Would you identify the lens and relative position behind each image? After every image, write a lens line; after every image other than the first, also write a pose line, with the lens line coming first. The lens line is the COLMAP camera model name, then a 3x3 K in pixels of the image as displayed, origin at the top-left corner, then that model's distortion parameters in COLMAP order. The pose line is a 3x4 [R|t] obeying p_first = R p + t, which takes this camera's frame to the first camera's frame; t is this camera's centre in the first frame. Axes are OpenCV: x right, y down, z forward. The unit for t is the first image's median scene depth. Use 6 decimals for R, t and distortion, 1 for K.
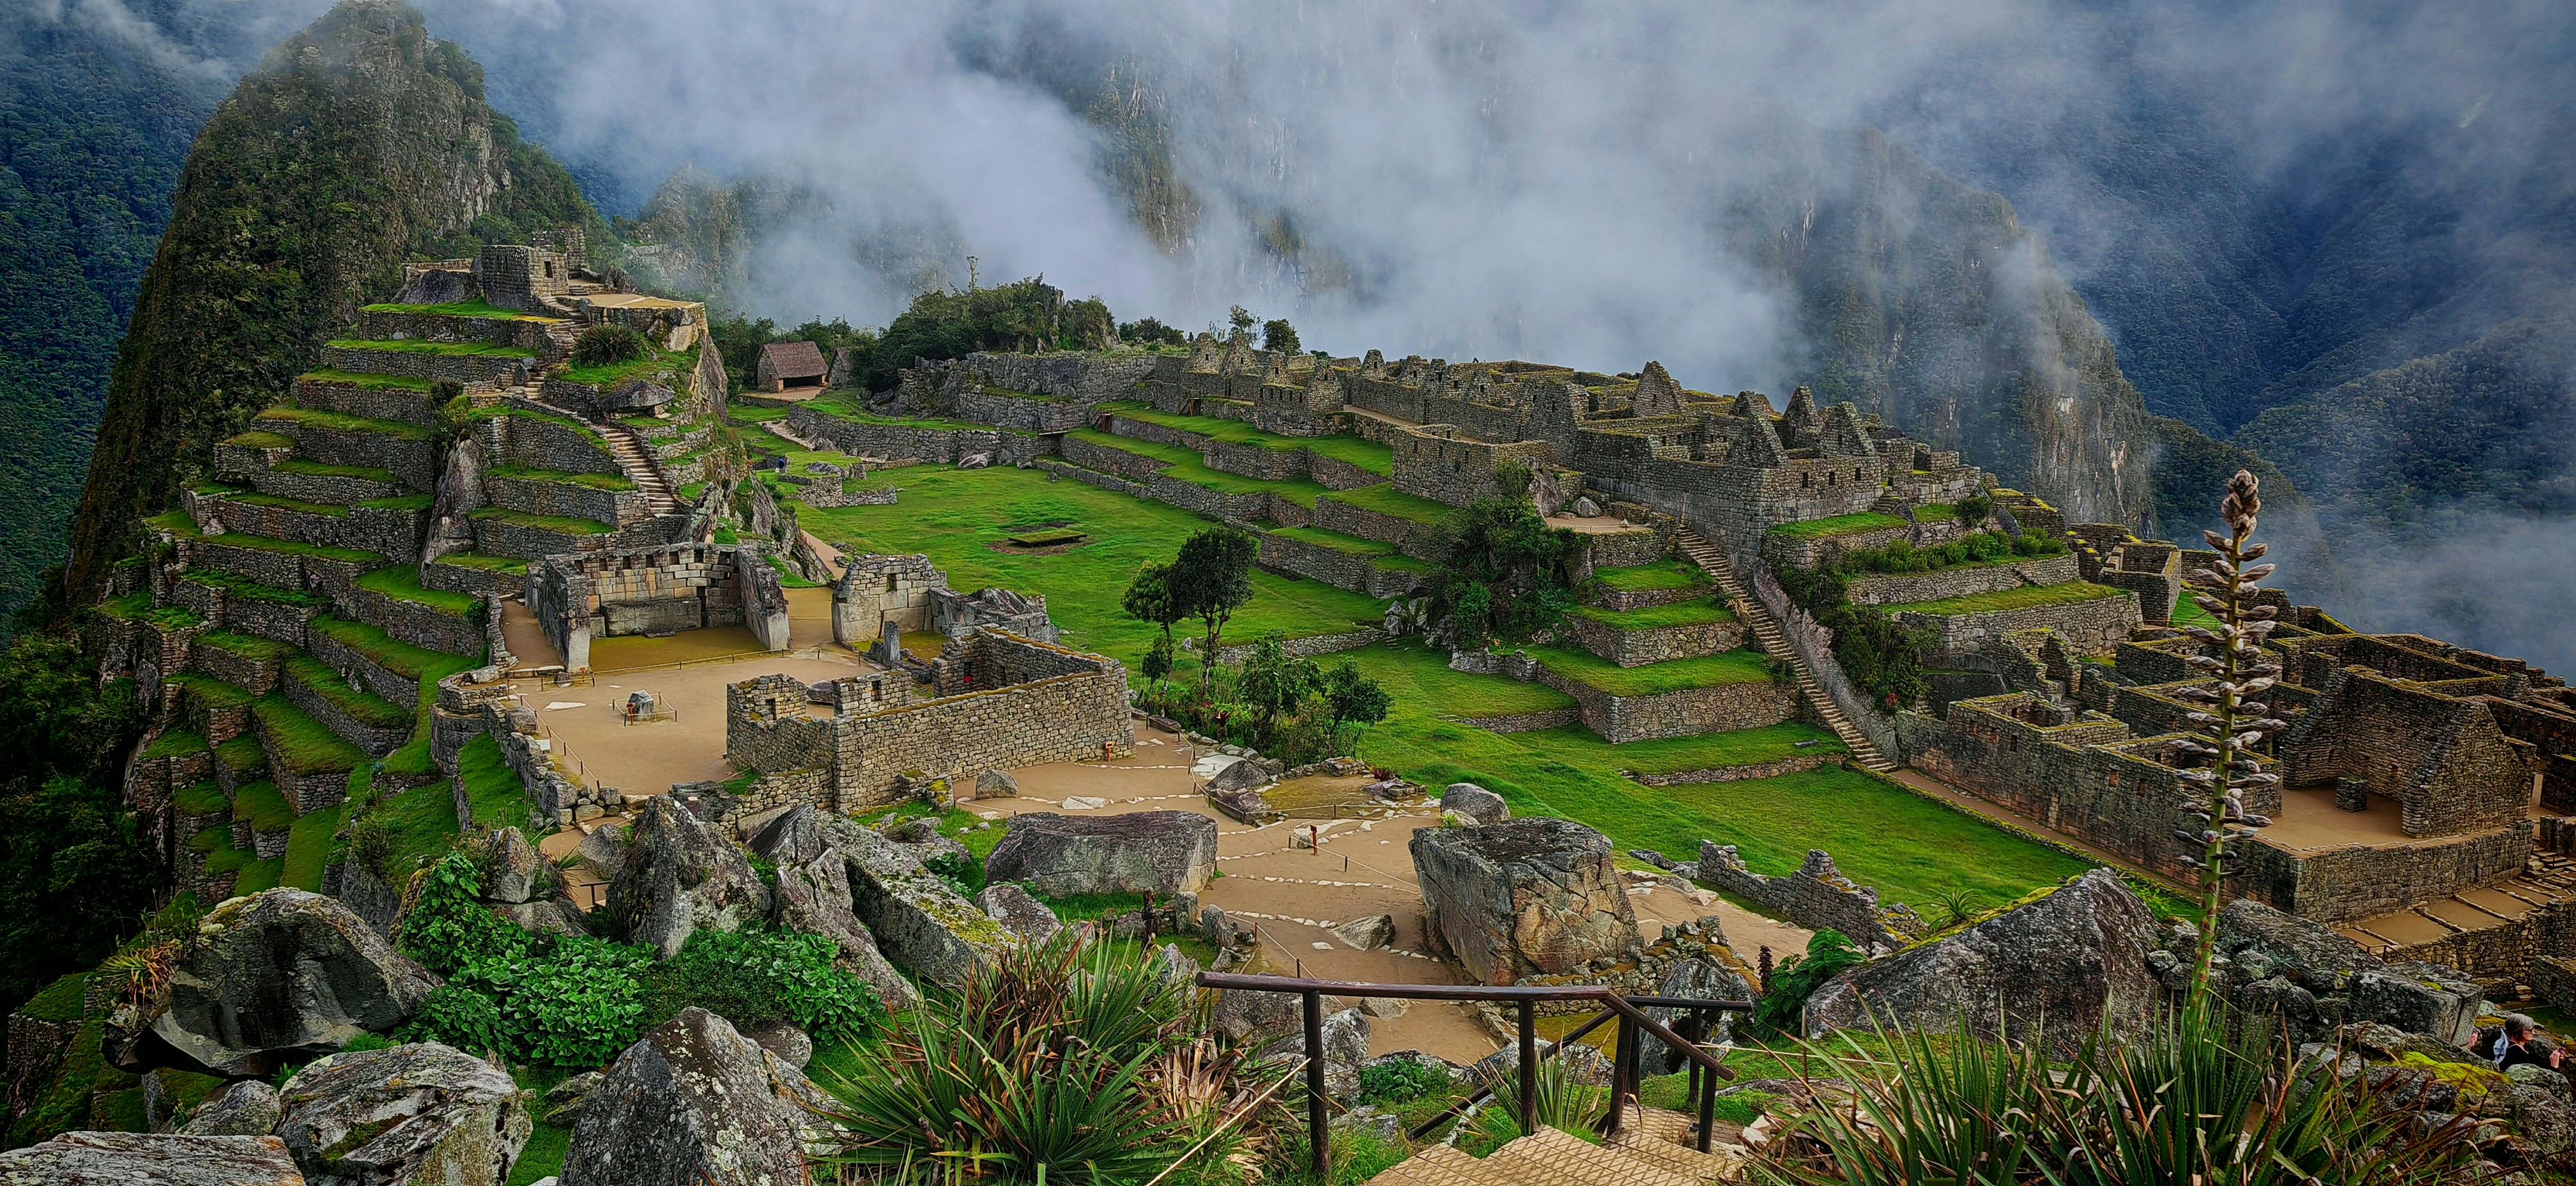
lens RADIAL K [[1826.2, 0, 1286.5], [0, 1826.2, 616.6], [0, 0, 1]] dist [0.048636, -0.035998]
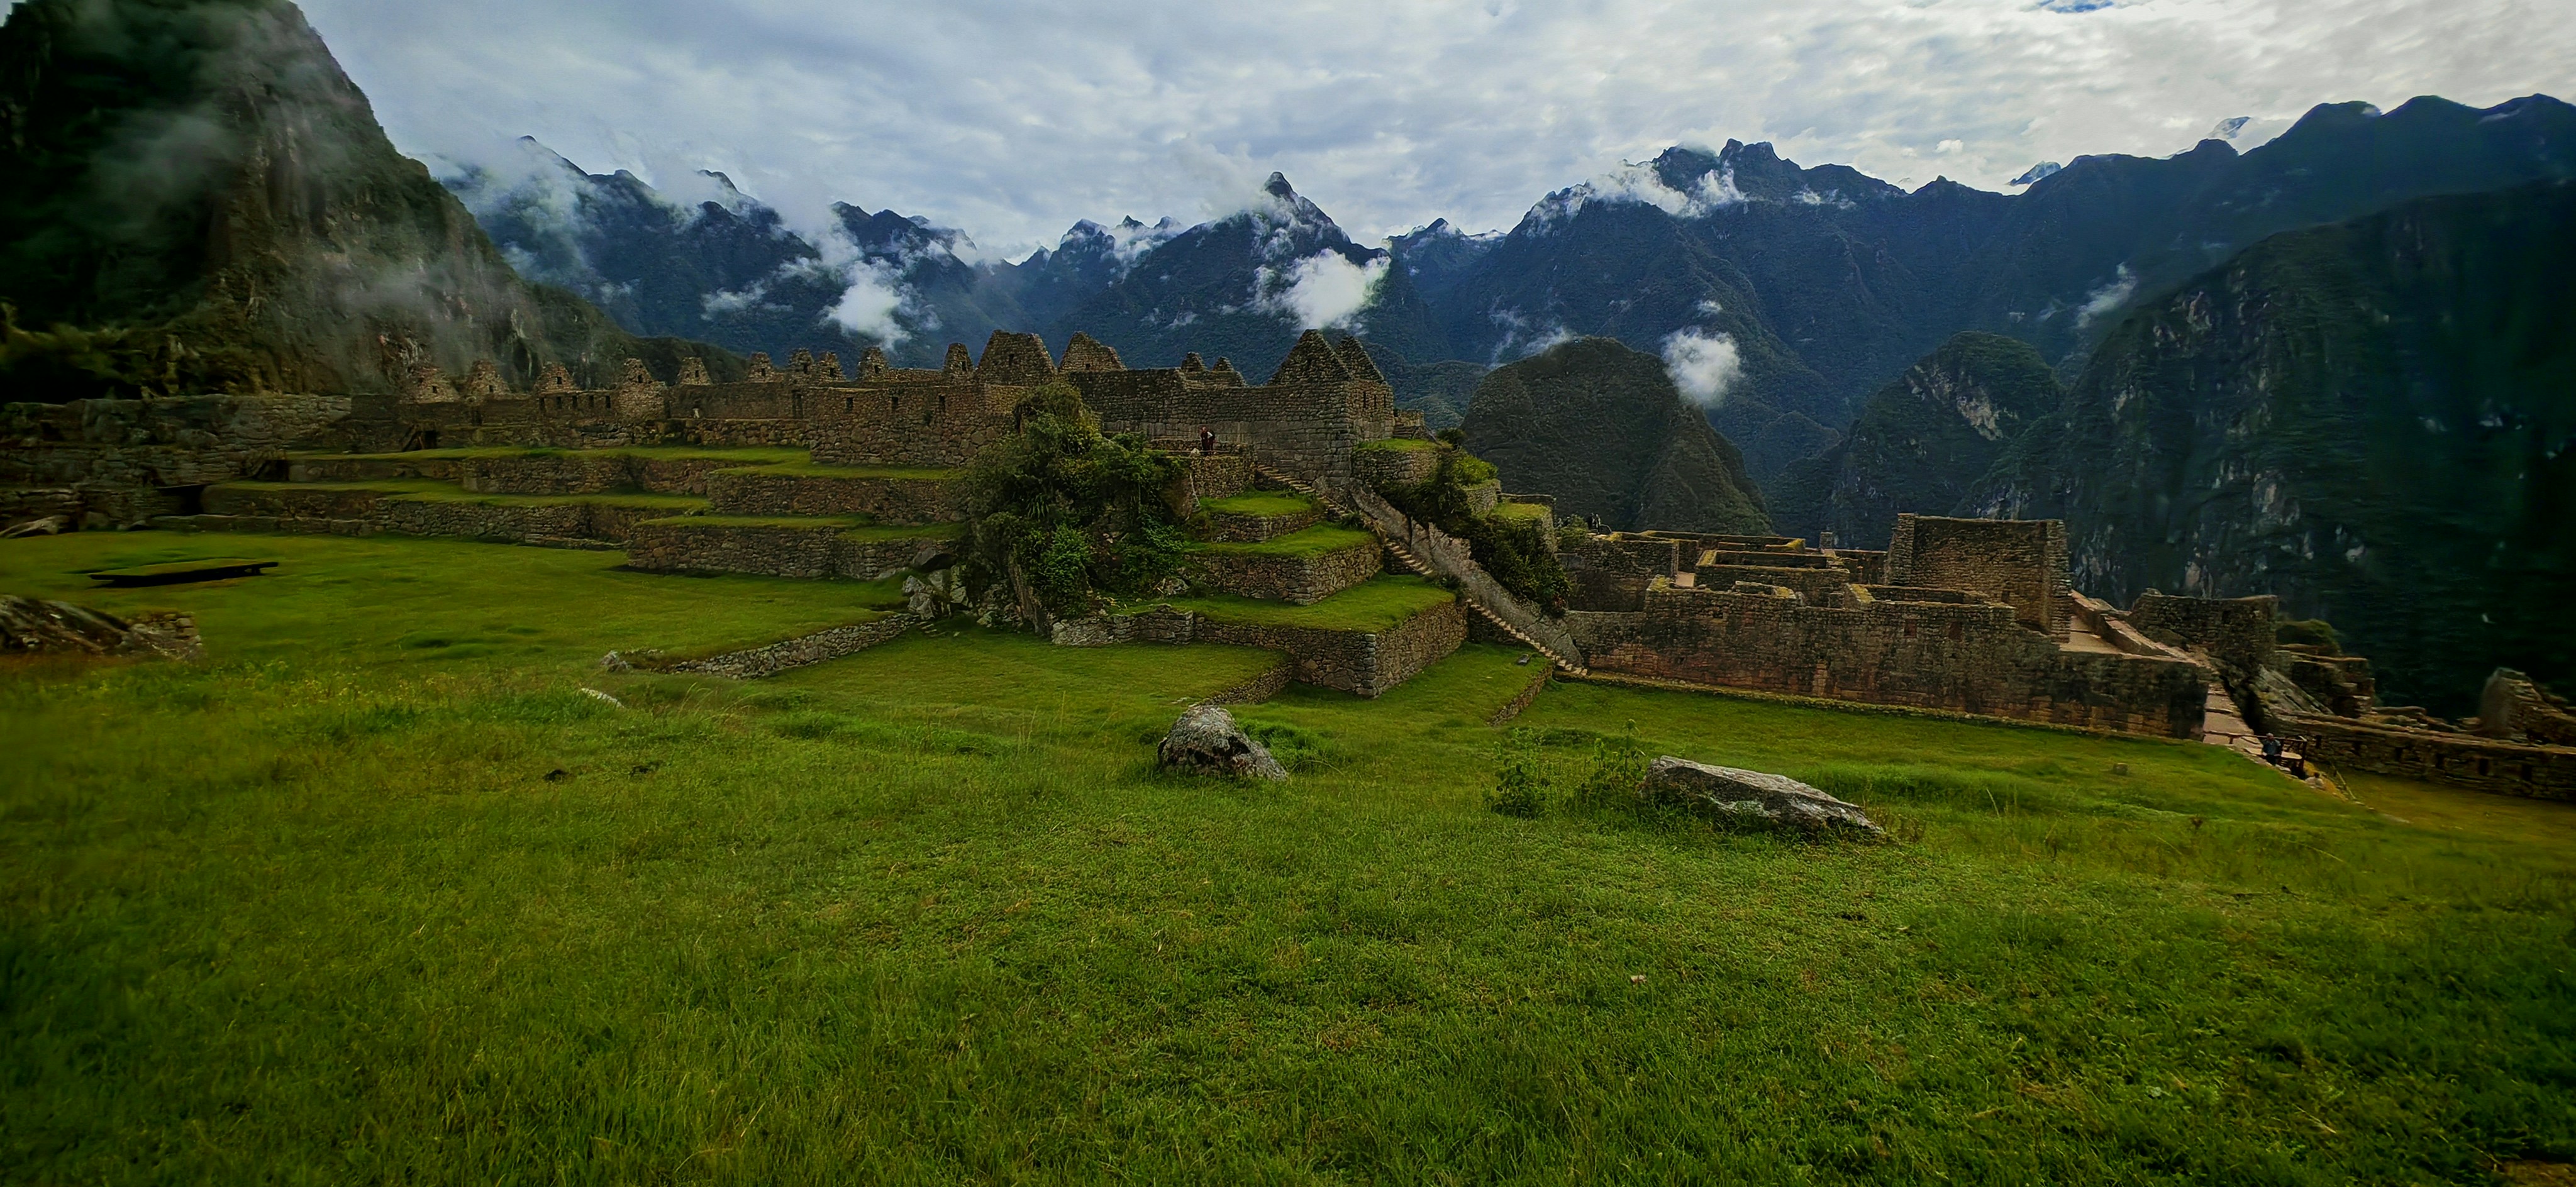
lens RADIAL K [[908.1, 0, 1222.0], [0, 908.1, 598.0], [0, 0, 1]] dist [0.001740, 0.000177]
pose [[0.745578, -0.096748, 0.659359, -0.094962], [0.135931, 0.990683, -0.008342, 0.021736], [-0.652409, 0.095847, 0.751782, 0.688375]]
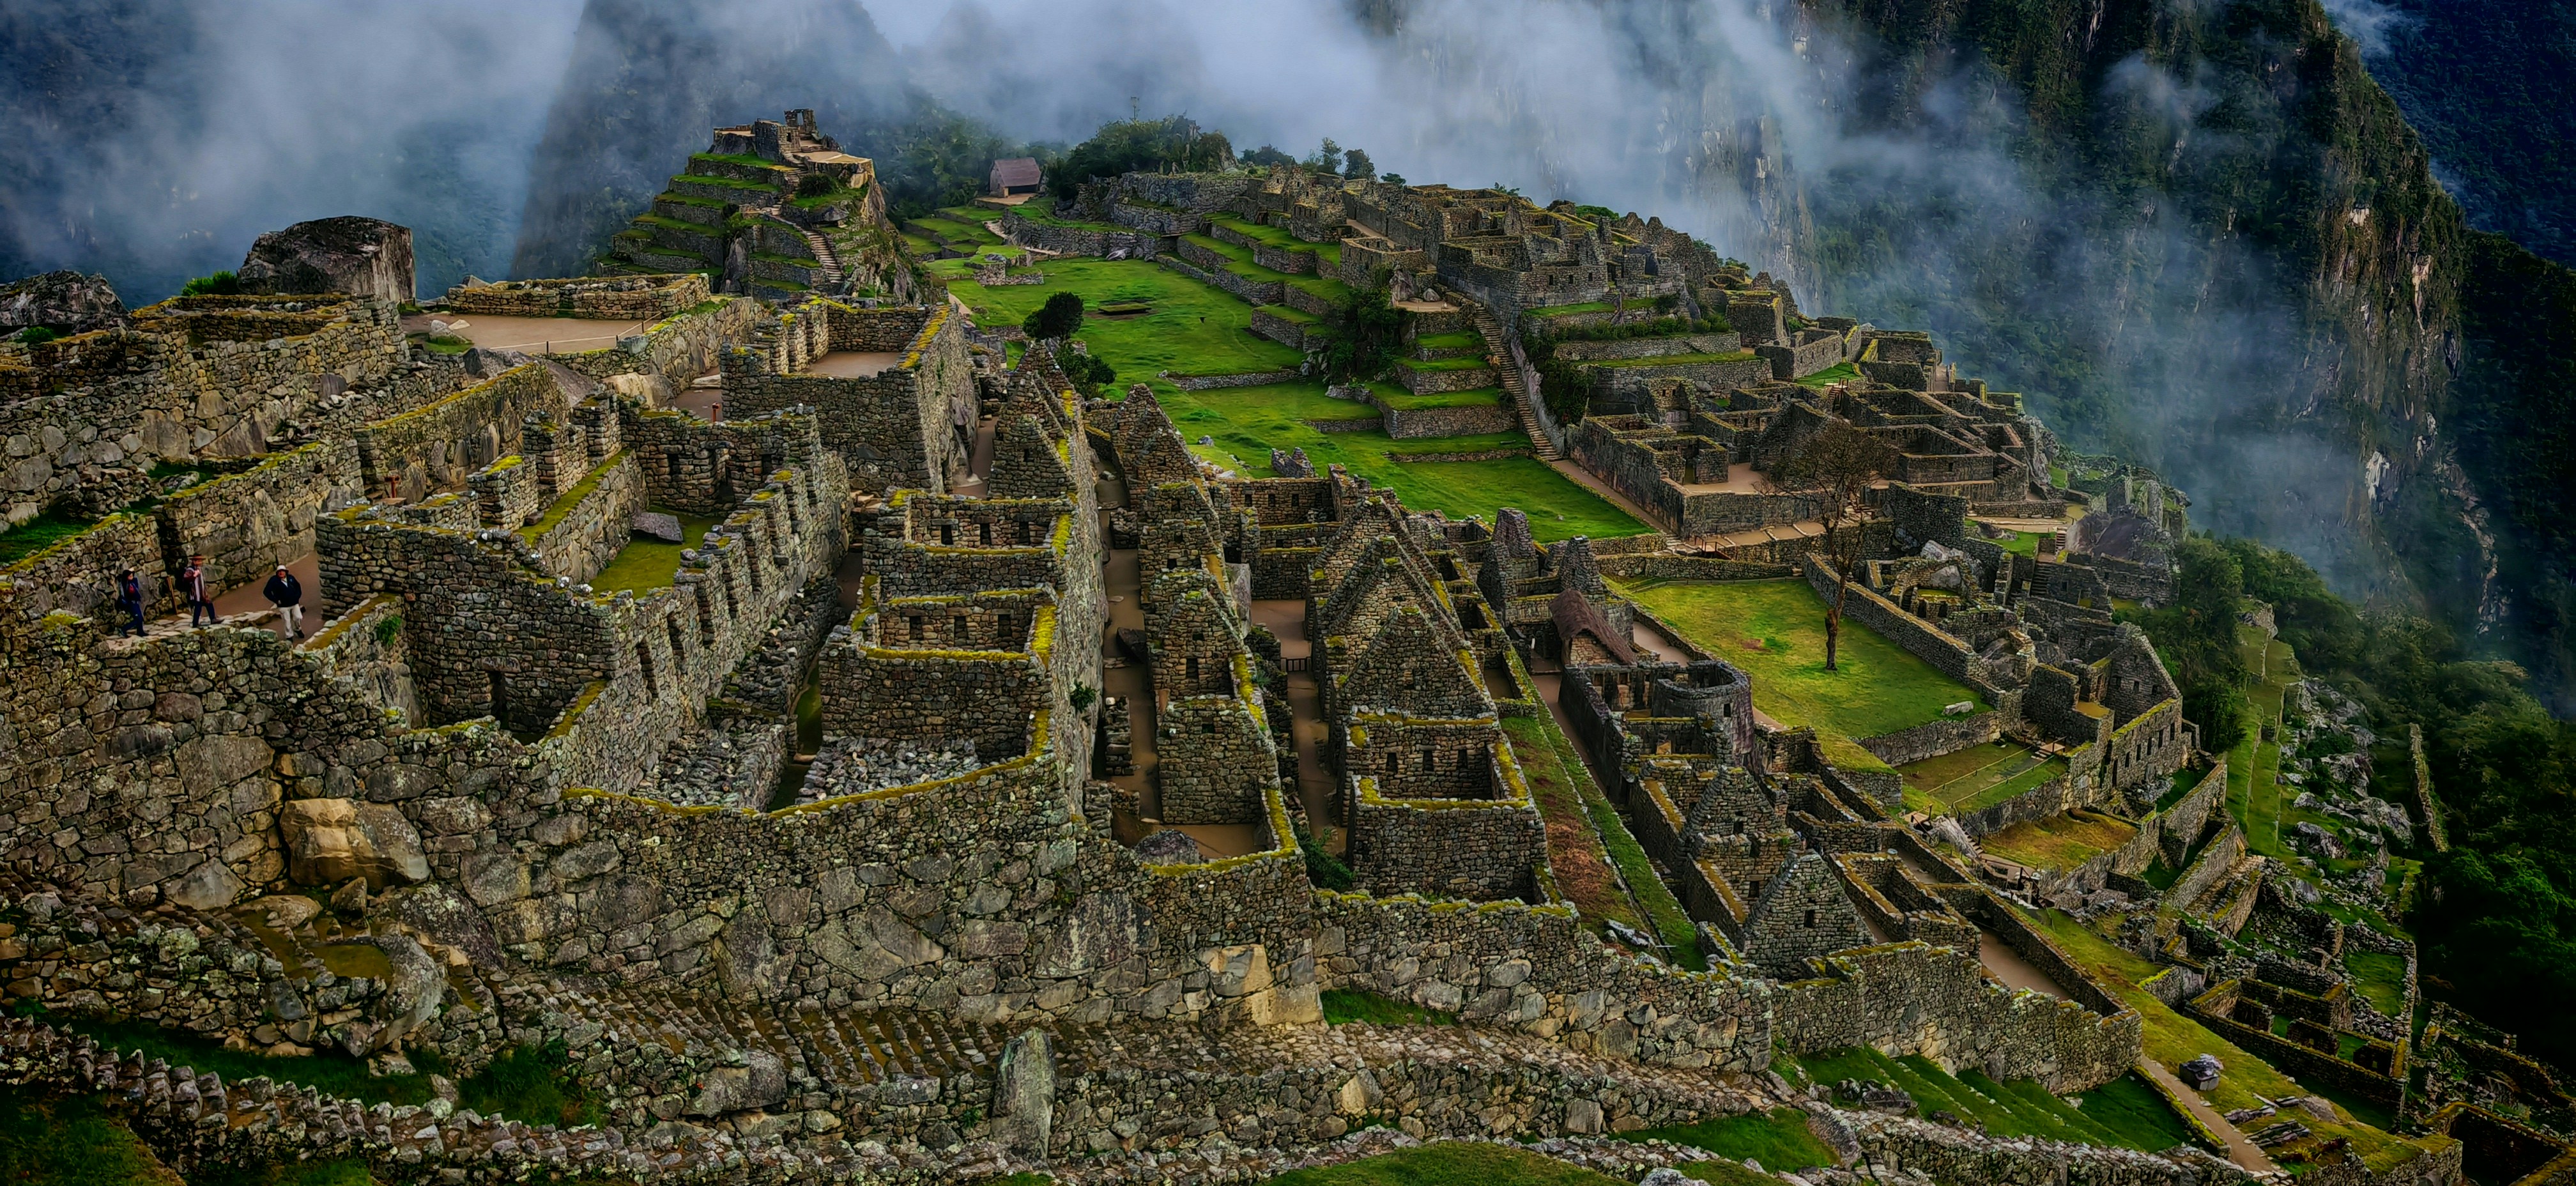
lens RADIAL K [[1826.2, 0, 1280.9], [0, 1826.2, 609.9], [0, 0, 1]] dist [0.048636, -0.035998]
pose [[0.984343, 0.054142, -0.167742, 0.328030], [-0.036131, 0.993426, 0.108624, 0.042730], [0.172521, -0.100863, 0.979828, -0.584081]]
